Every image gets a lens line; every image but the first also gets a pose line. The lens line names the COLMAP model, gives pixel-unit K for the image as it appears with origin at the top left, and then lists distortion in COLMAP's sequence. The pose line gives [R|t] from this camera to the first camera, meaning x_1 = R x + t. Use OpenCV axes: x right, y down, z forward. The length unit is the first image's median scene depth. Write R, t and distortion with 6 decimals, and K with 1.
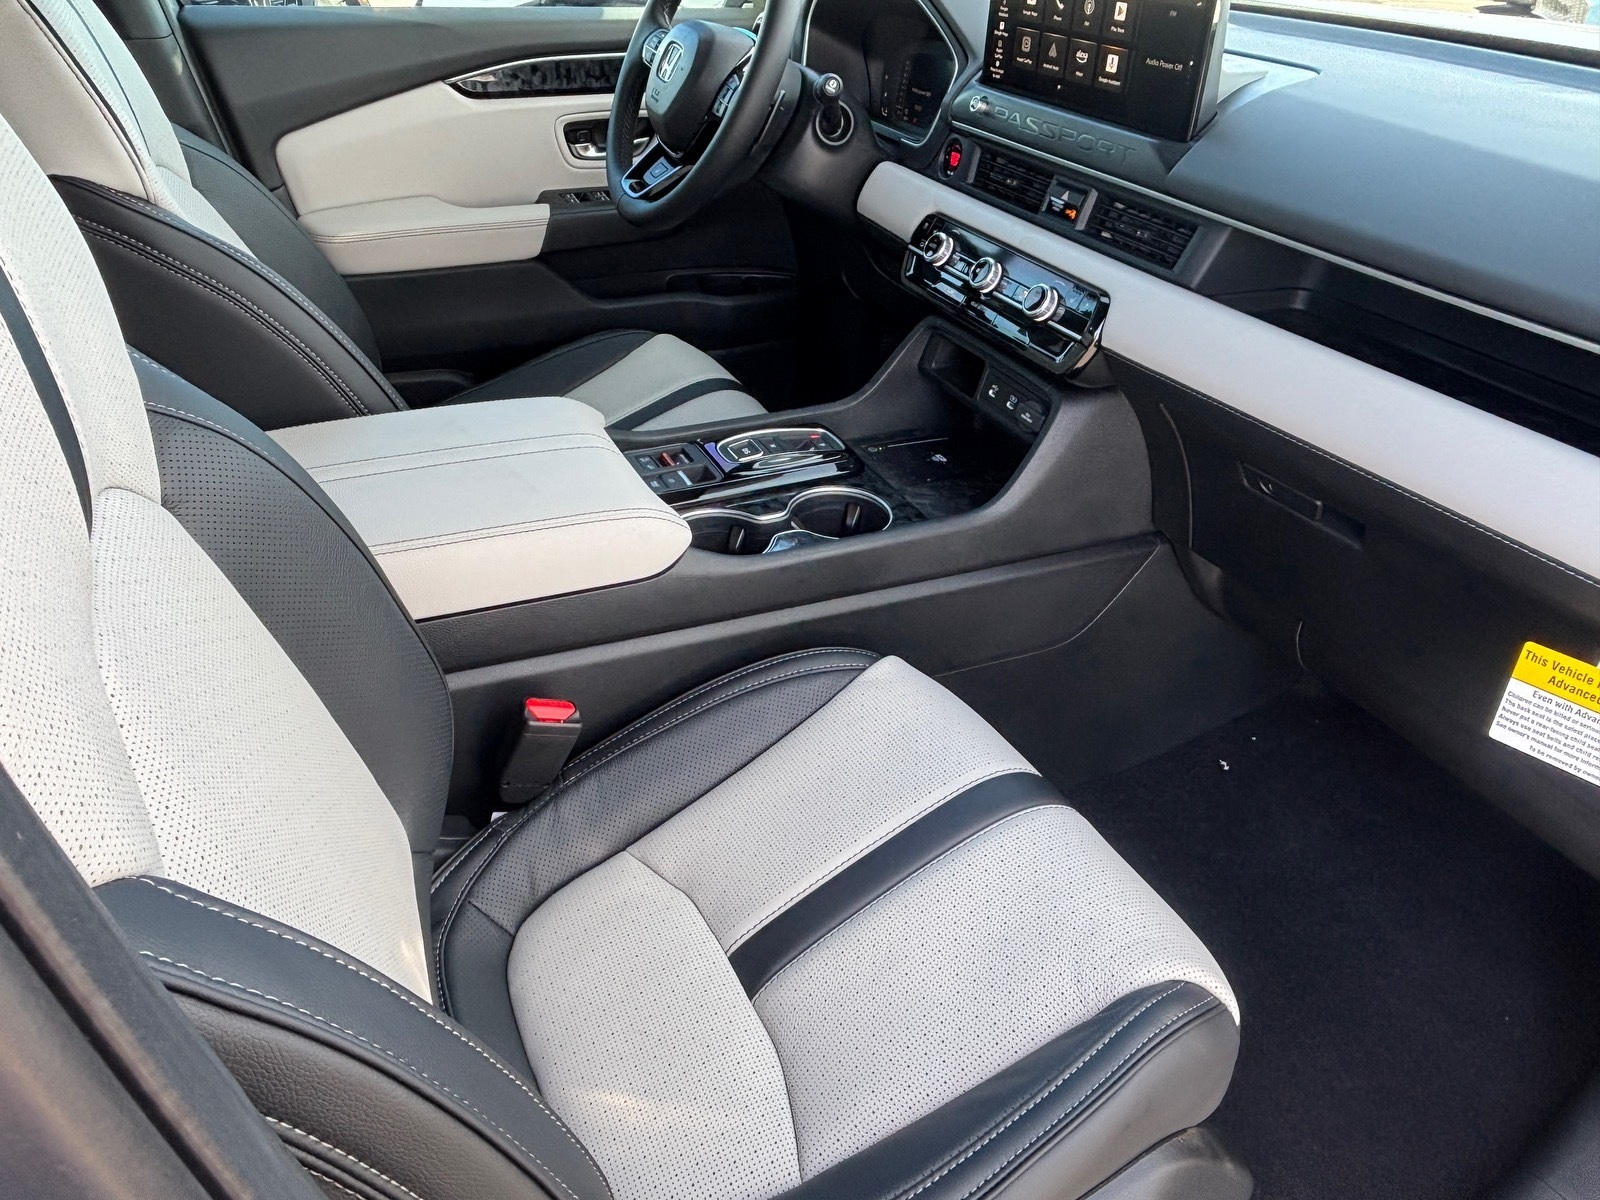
lens RADIAL K [[1123.6, 0, 804.4], [0, 1123.6, 569.5], [0, 0, 1]] dist [0.056578, -0.080490]
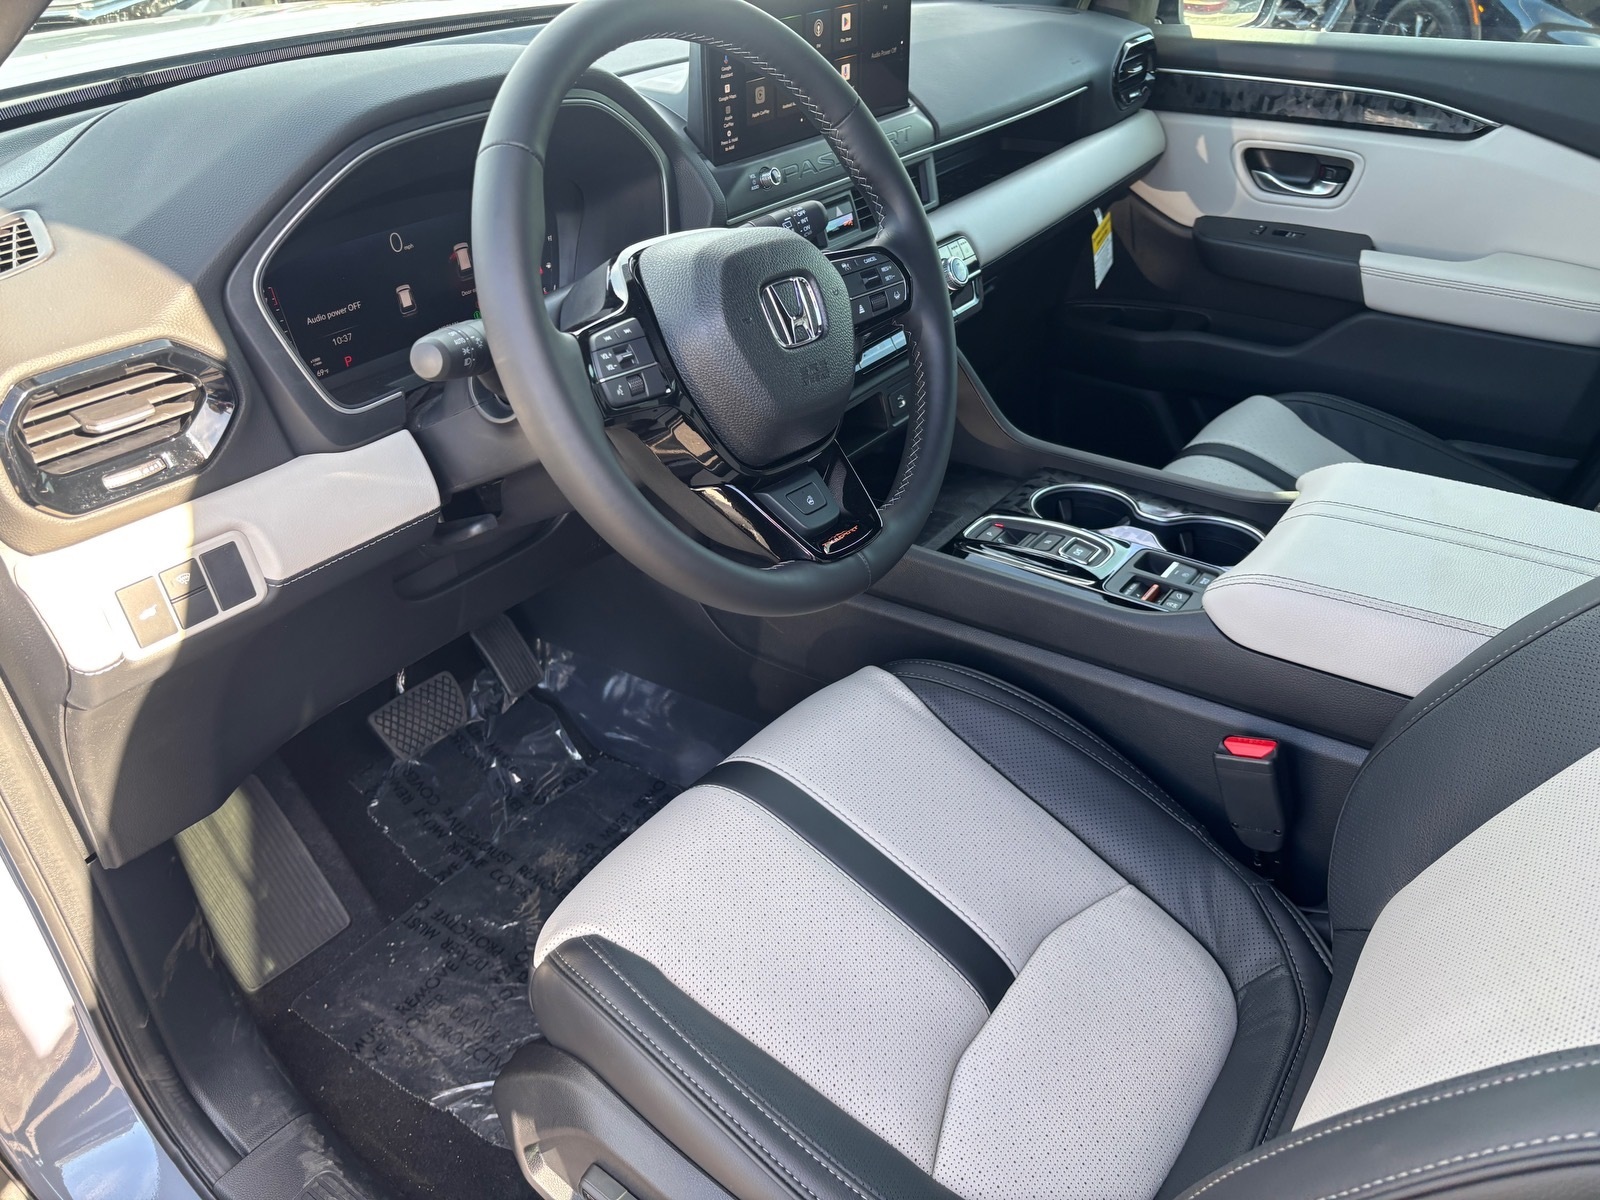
lens RADIAL K [[1240.5, 0, 790.0], [0, 1240.5, 601.2], [0, 0, 1]] dist [0.008075, 0.011252]
pose [[-0.473144, -0.475830, 0.741431, -0.717968], [0.474892, 0.571101, 0.669568, -0.887117], [-0.742033, 0.668902, -0.044246, 1.313939]]
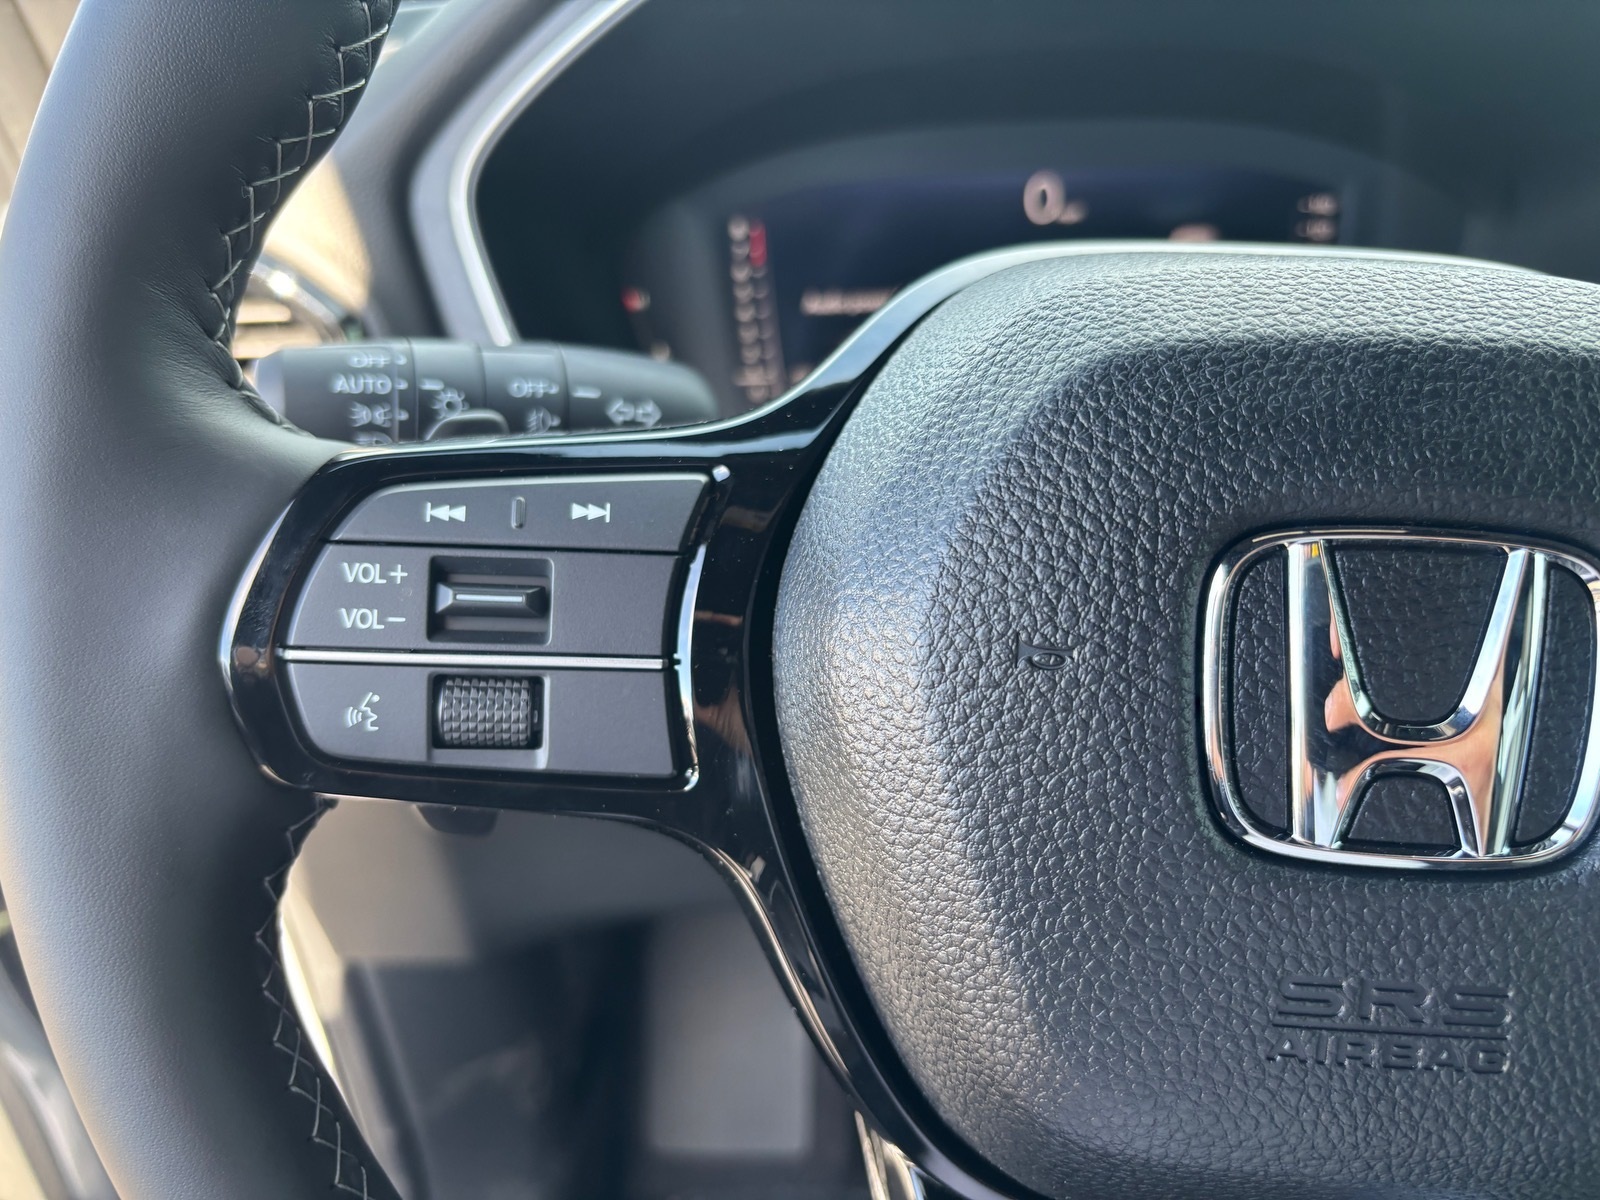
lens RADIAL K [[1273.0, 0, 819.1], [0, 1273.0, 605.3], [0, 0, 1]] dist [0.043377, -0.151398]
pose [[0.456552, -0.464936, 0.758548, -0.266376], [0.527833, 0.827883, 0.189743, -0.589264], [-0.716207, 0.313759, 0.623380, 1.133821]]
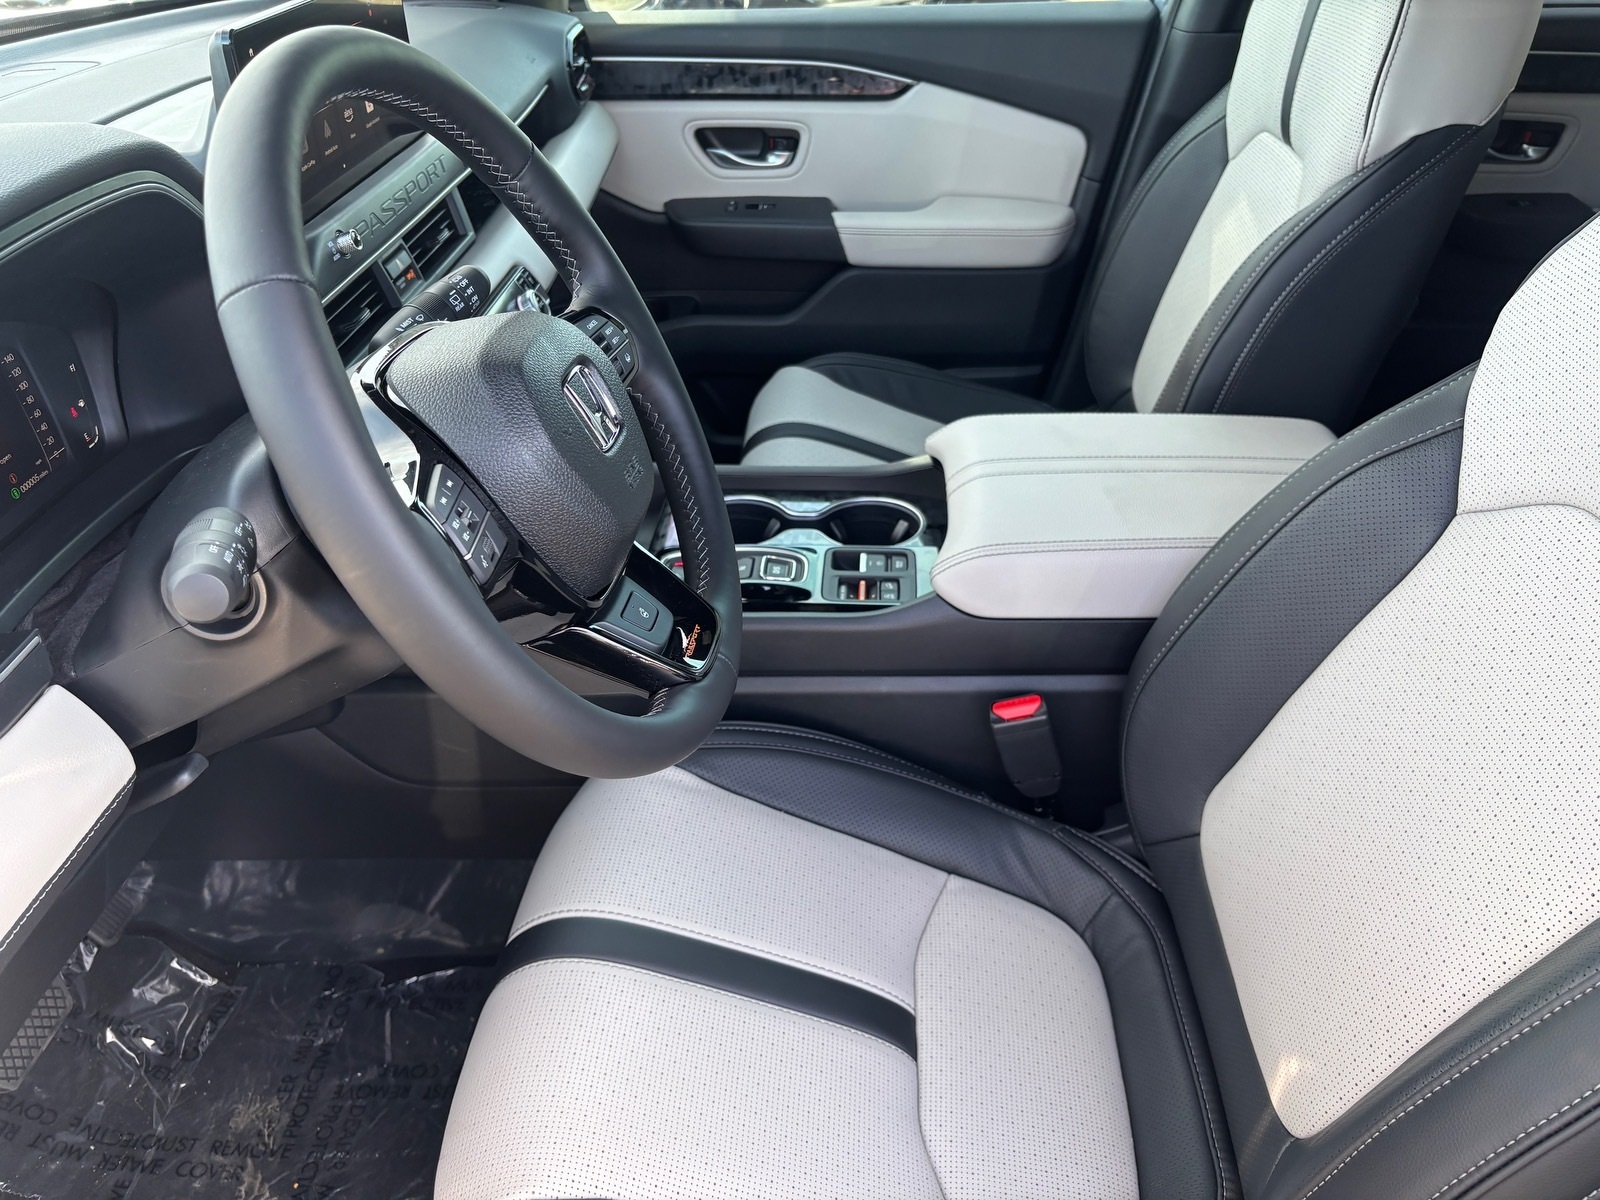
lens RADIAL K [[1239.7, 0, 800.0], [0, 1239.7, 600.0], [0, 0, 1]] dist [0.040406, -0.062035]
pose [[-0.874259, -0.274340, 0.400510, -0.474683], [0.254080, 0.444412, 0.859035, -0.946607], [-0.413659, 0.852781, -0.318827, 1.392893]]
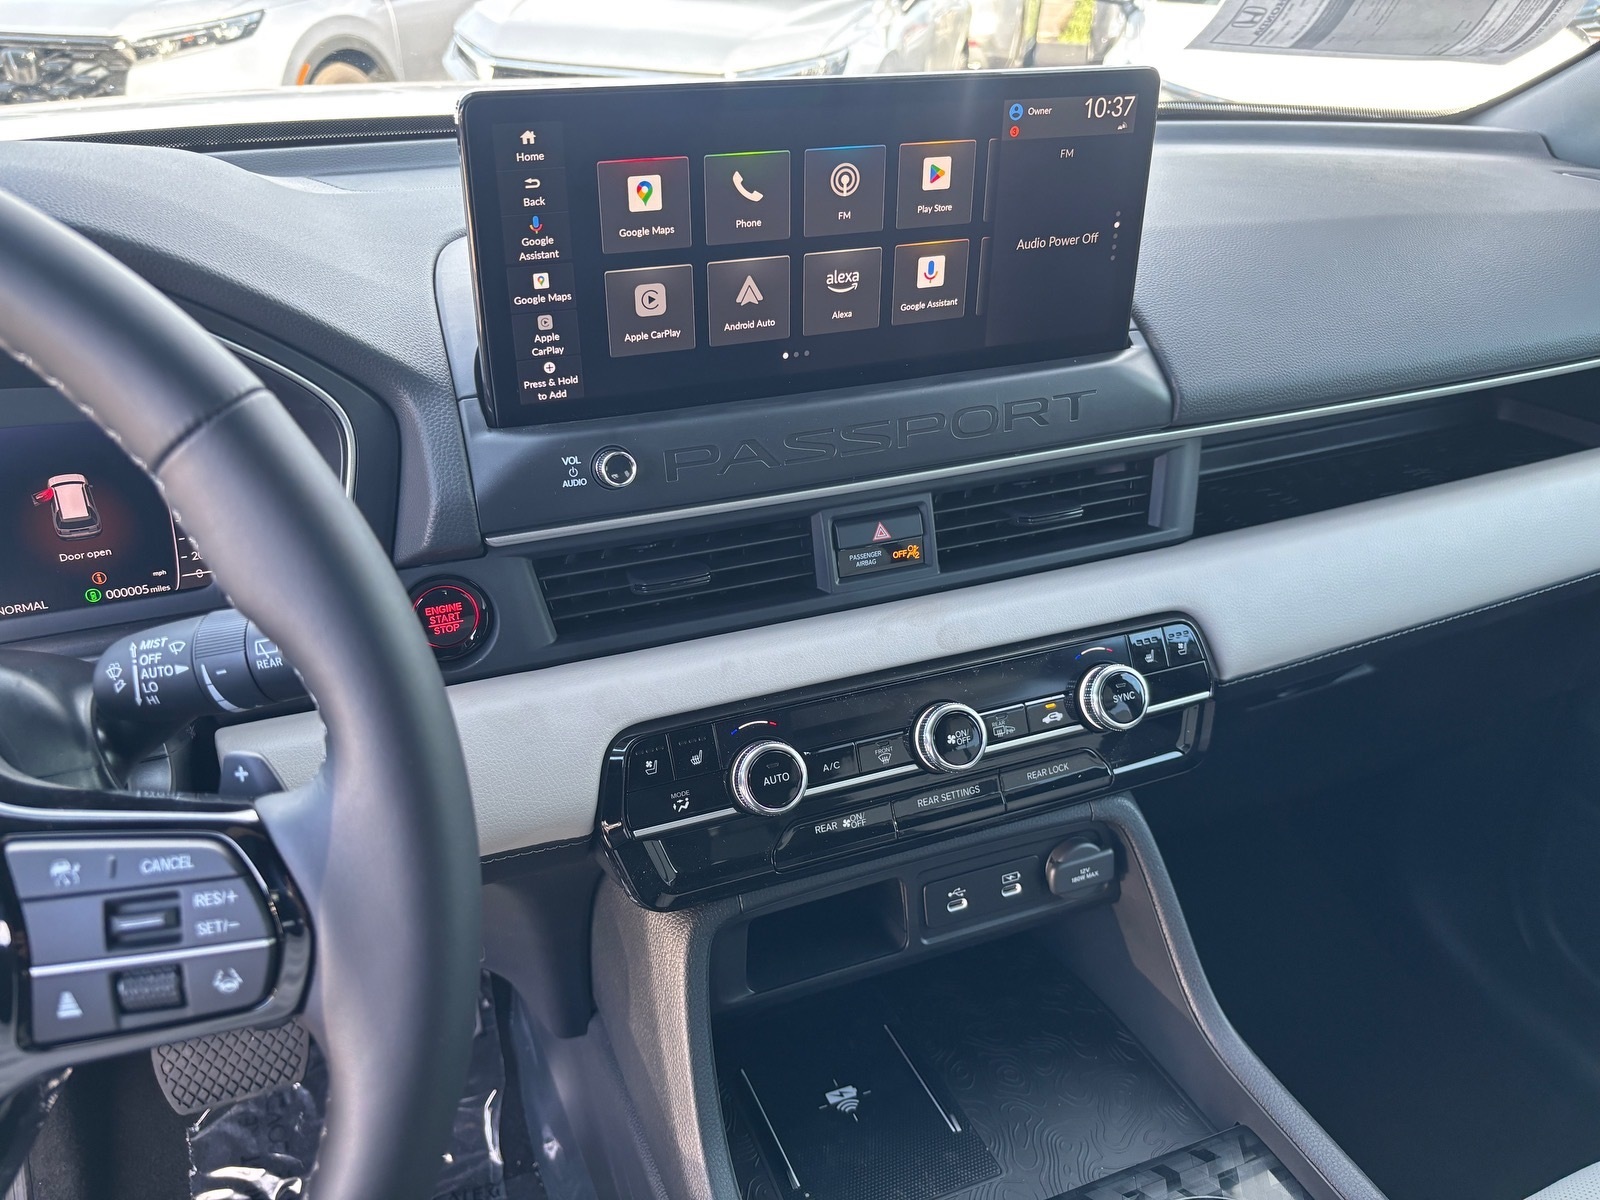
lens RADIAL K [[1232.7, 0, 800.0], [0, 1232.7, 600.0], [0, 0, 1]] dist [0.005747, -0.005501]
pose [[0.056463, -0.488843, 0.870543, -0.260106], [0.527718, 0.754793, 0.389618, -0.540742], [-0.847541, 0.437402, 0.300589, 0.884814]]
